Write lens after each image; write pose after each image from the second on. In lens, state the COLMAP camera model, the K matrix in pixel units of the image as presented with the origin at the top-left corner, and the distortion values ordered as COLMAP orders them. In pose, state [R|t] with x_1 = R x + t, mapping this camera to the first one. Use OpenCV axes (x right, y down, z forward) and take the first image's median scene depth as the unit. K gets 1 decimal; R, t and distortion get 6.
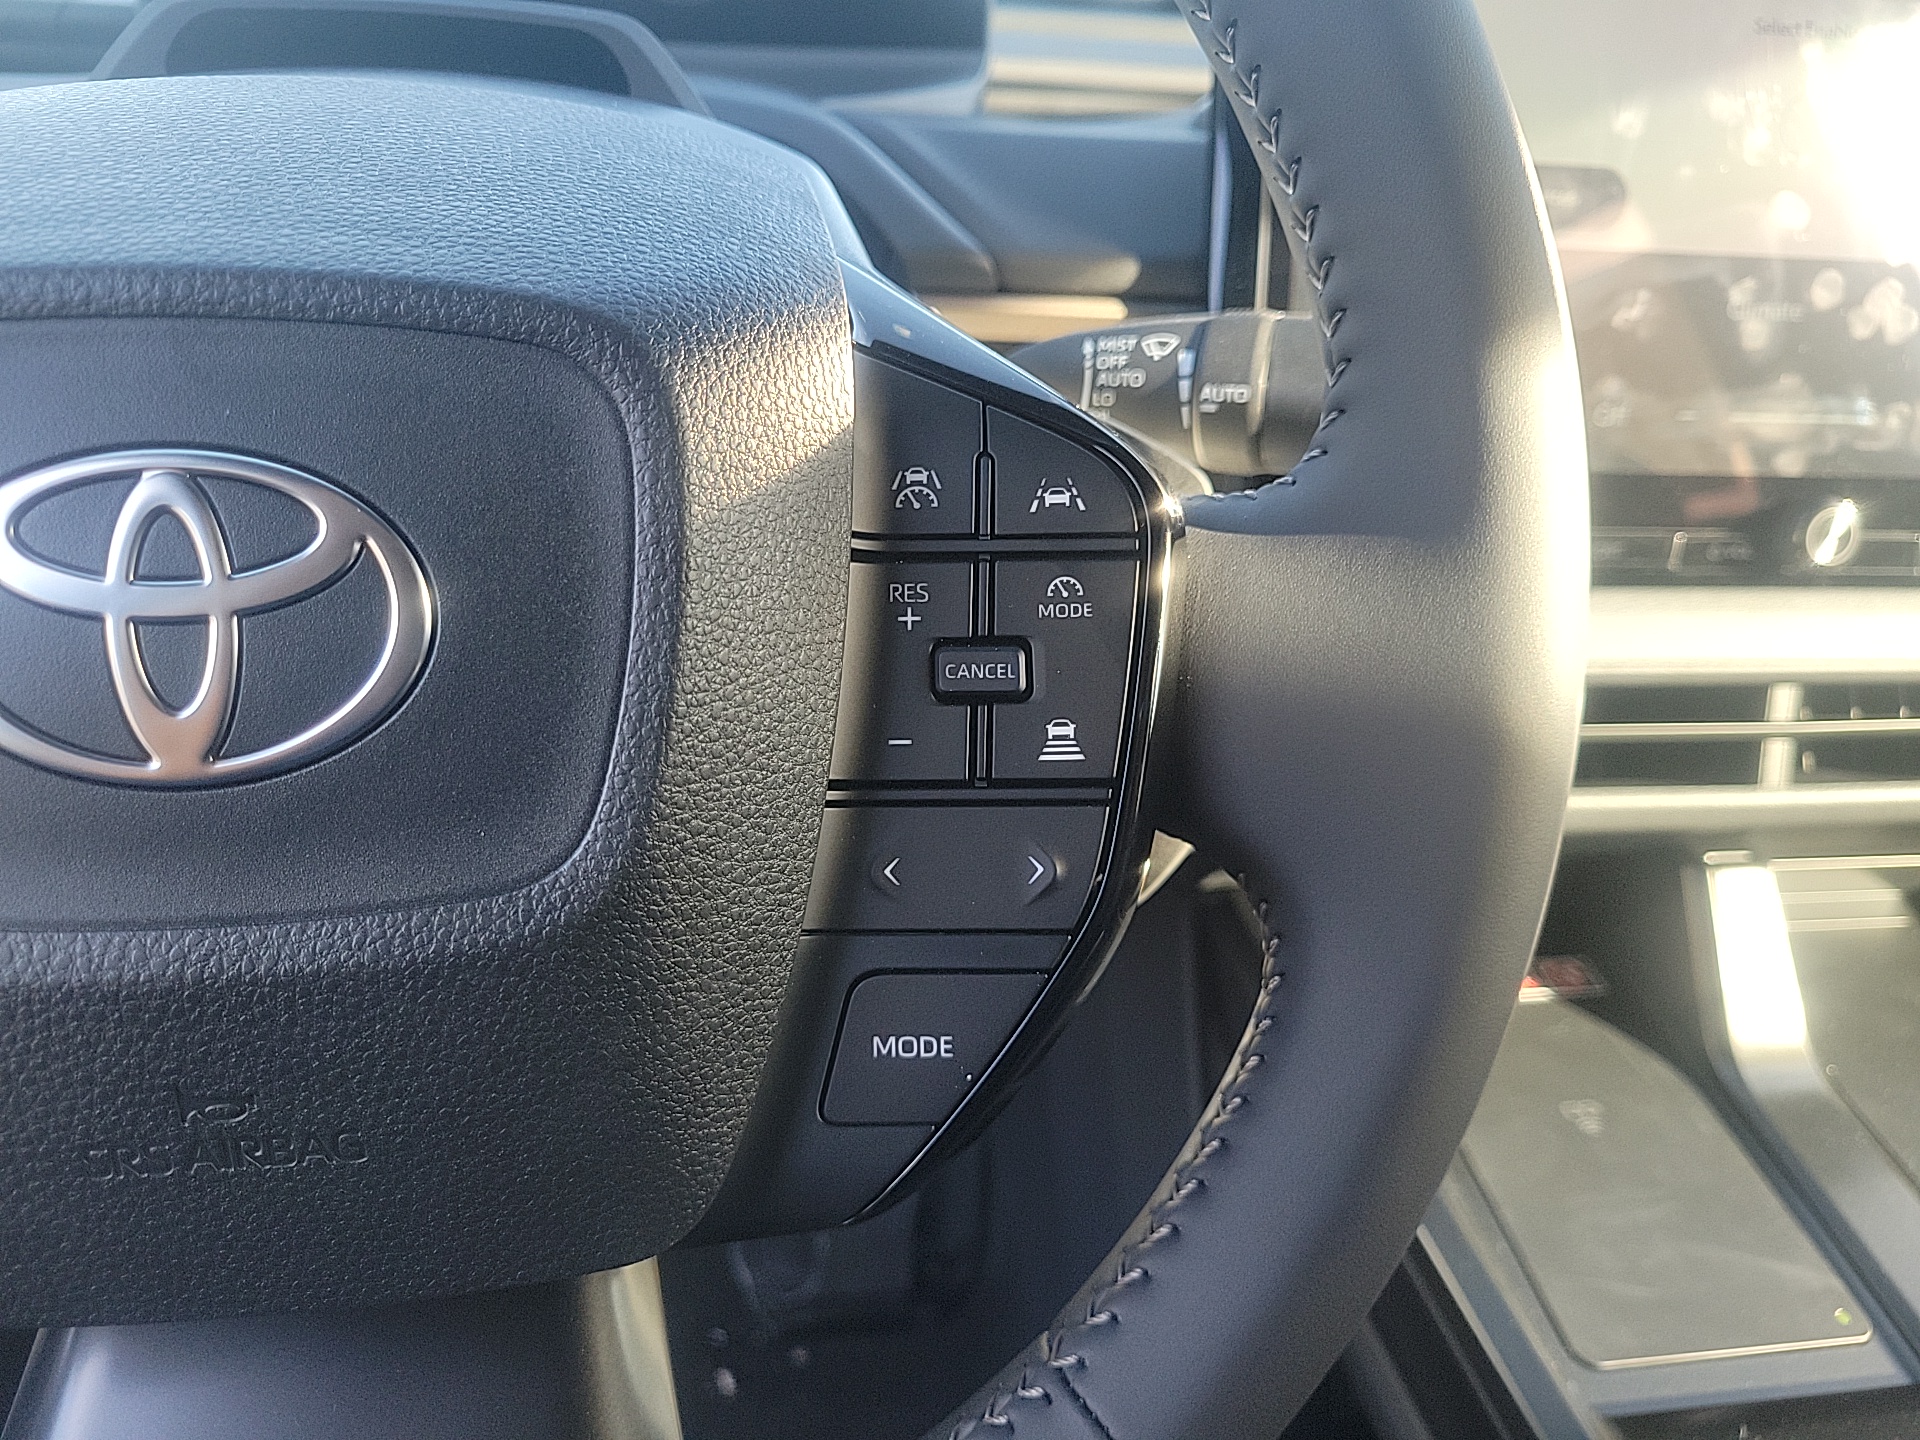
lens RADIAL K [[1508.2, 0, 960.0], [0, 1508.2, 720.0], [0, 0, 1]] dist [-0.007155, -0.004046]
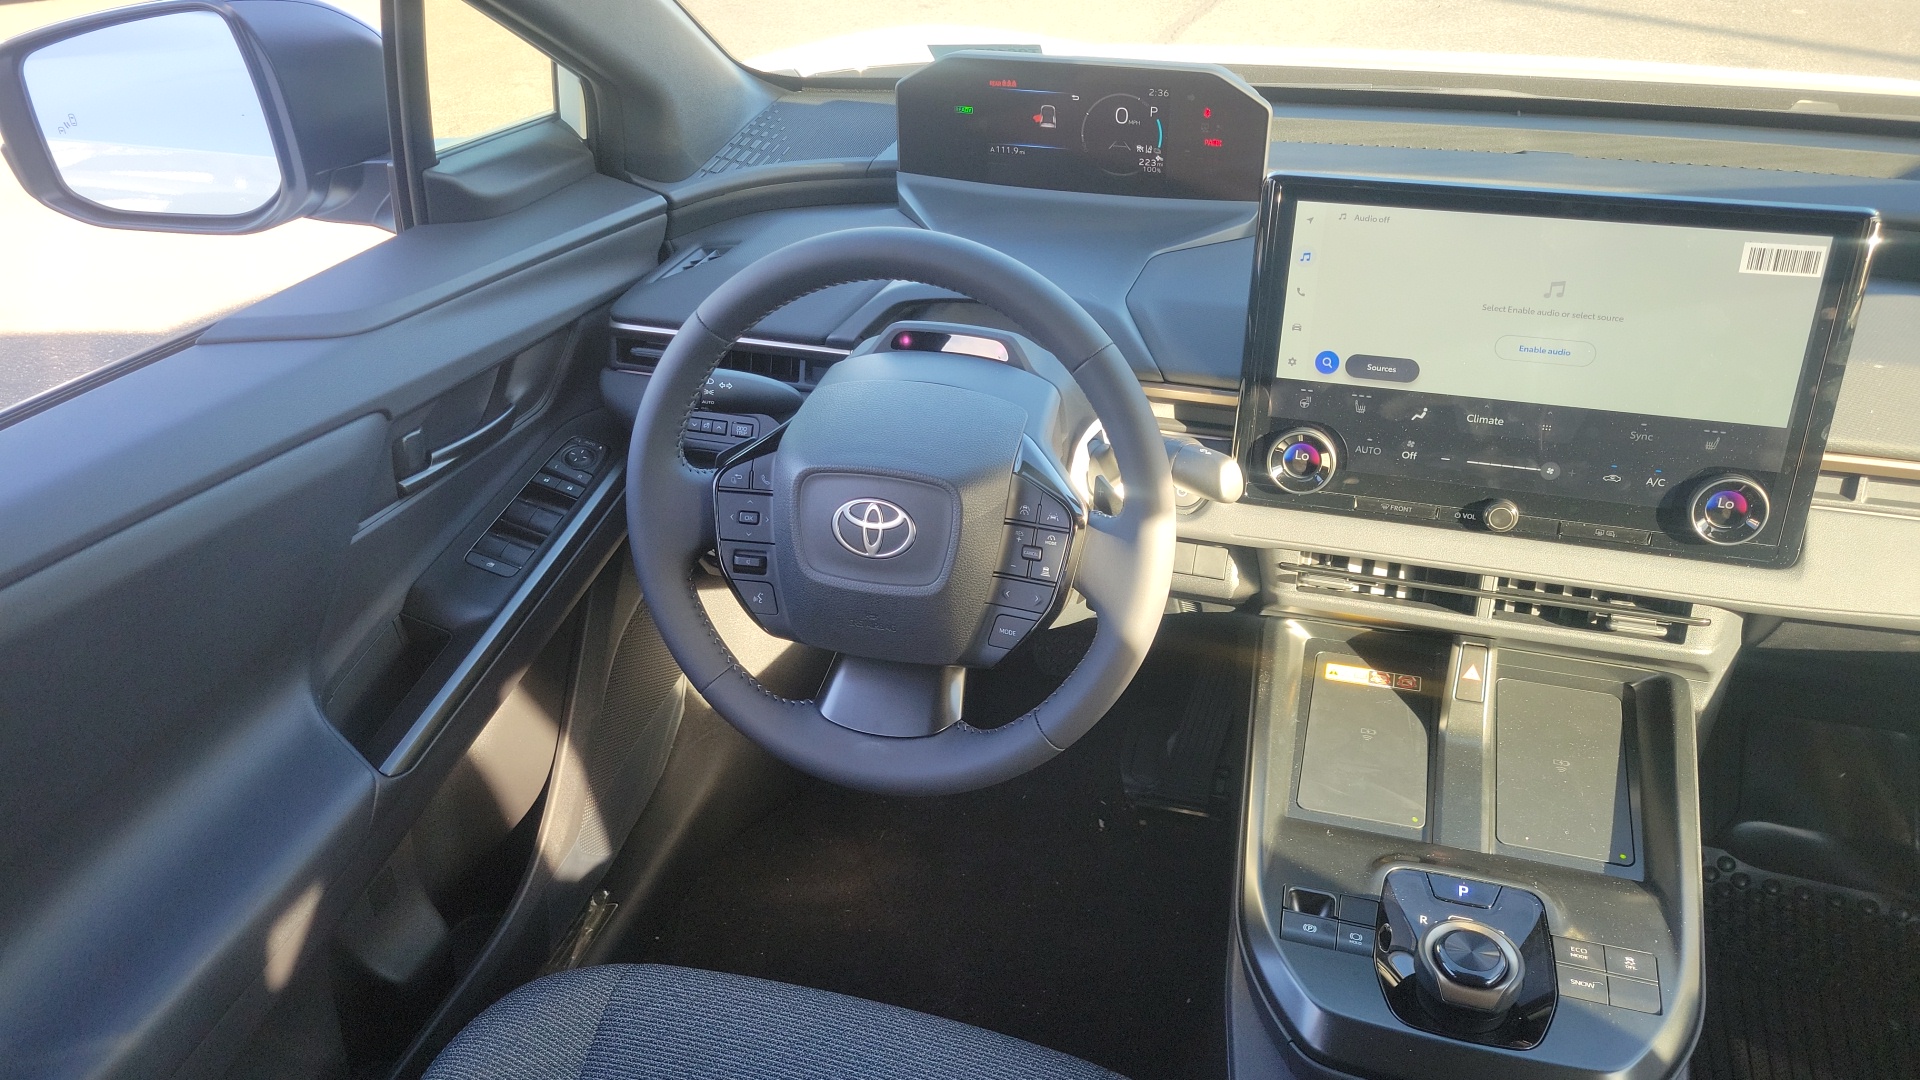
lens RADIAL K [[1442.2, 0, 966.6], [0, 1442.2, 544.0], [0, 0, 1]] dist [0.032915, -0.014215]
pose [[0.900946, 0.163622, -0.401901, 1.083628], [-0.114622, 0.983025, 0.143260, -0.453458], [0.418520, -0.083002, 0.904407, -2.058918]]
